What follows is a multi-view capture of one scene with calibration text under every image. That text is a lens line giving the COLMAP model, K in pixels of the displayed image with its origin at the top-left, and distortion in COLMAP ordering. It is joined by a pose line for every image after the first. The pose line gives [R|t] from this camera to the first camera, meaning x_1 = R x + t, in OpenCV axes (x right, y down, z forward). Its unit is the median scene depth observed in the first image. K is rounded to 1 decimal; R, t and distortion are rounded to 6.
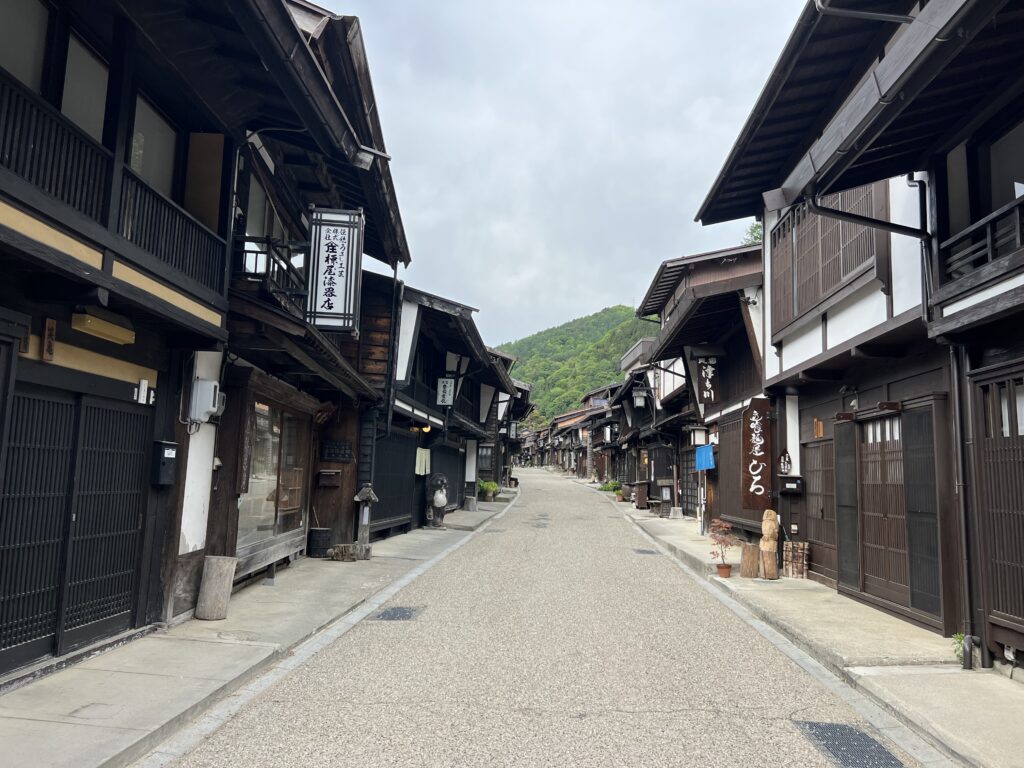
lens RADIAL K [[733.8, 0, 510.1], [0, 733.8, 384.5], [0, 0, 1]] dist [0.010456, 0.001205]
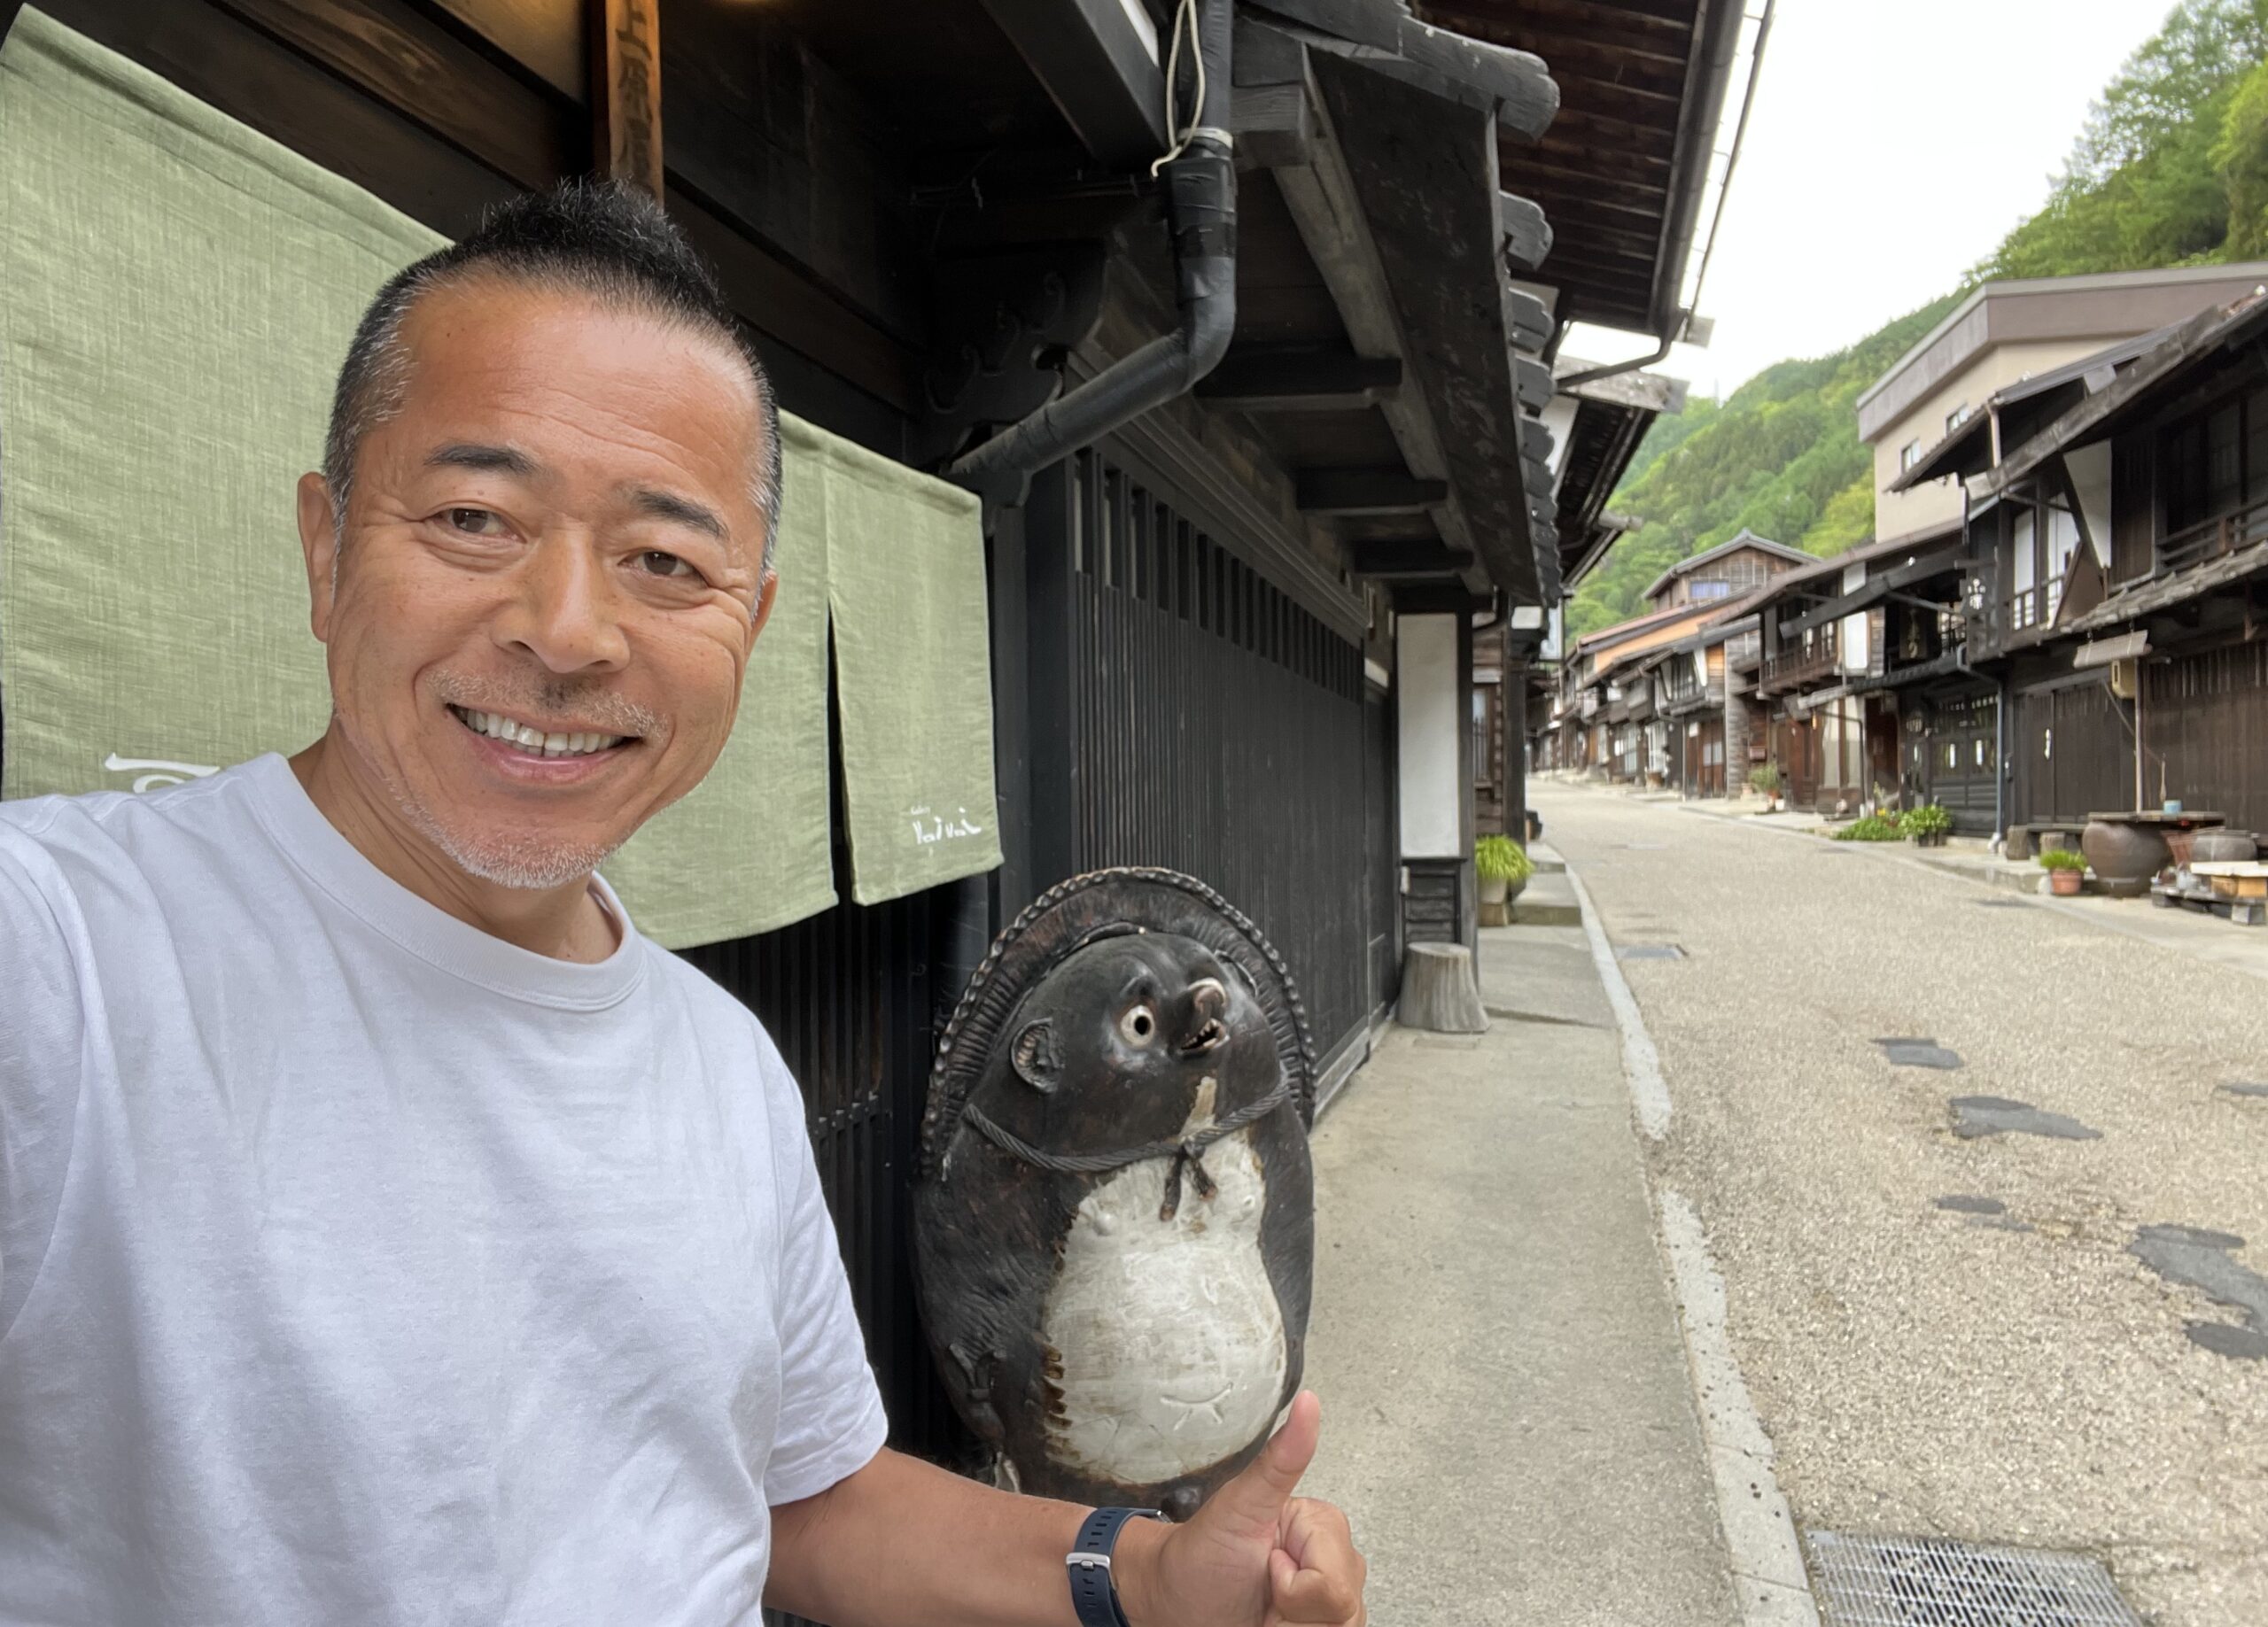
lens RADIAL K [[1825.1, 0, 1127.2], [0, 1825.1, 819.0], [0, 0, 1]] dist [-0.001609, 0.000789]
pose [[0.982650, -0.042754, -0.180474, -0.012635], [0.065799, 0.990136, 0.123701, 0.017745], [0.173405, -0.133430, 0.975770, 0.154391]]
